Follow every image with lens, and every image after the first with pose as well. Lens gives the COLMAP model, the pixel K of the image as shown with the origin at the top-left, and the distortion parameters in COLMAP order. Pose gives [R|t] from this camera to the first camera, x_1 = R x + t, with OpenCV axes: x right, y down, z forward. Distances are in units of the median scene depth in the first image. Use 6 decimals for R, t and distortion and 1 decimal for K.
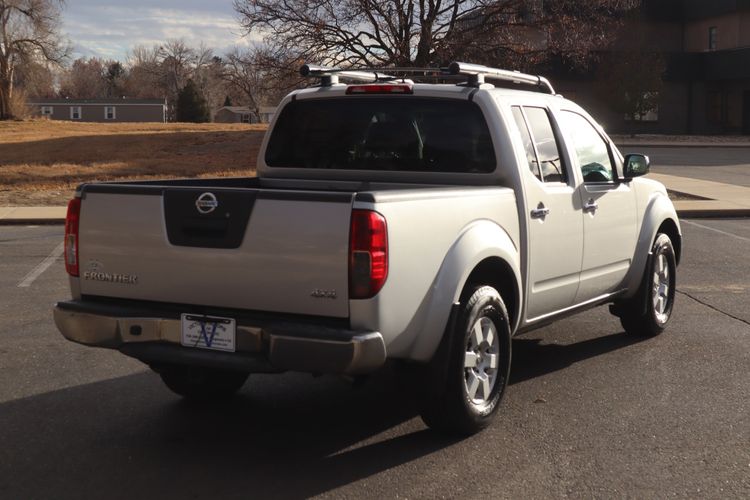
lens RADIAL K [[1293.6, 0, 375.0], [0, 1293.6, 250.0], [0, 0, 1]] dist [-0.081382, -0.087483]
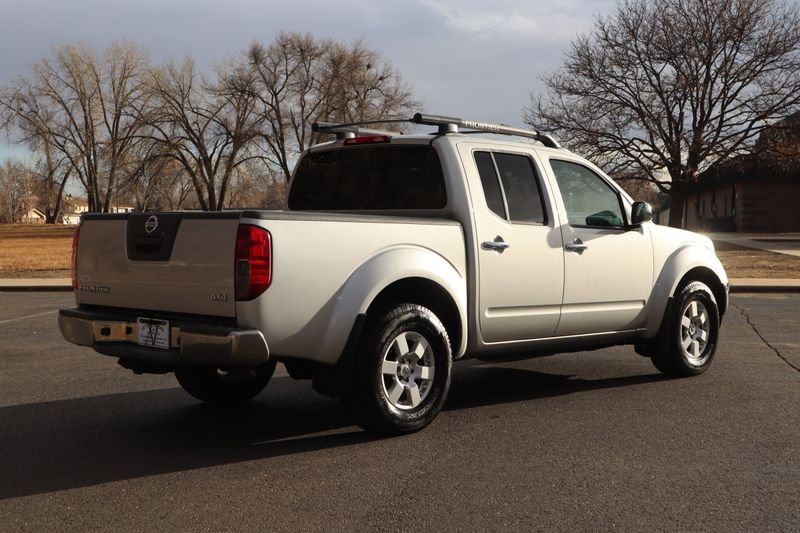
lens RADIAL K [[1131.8, 0, 400.0], [0, 1131.8, 266.5], [0, 0, 1]] dist [-0.003239, -0.011093]
pose [[0.962895, 0.006059, -0.269808, 0.318940], [-0.024231, 0.997651, -0.064072, 0.054876], [0.268786, 0.068232, 0.960780, 0.044817]]
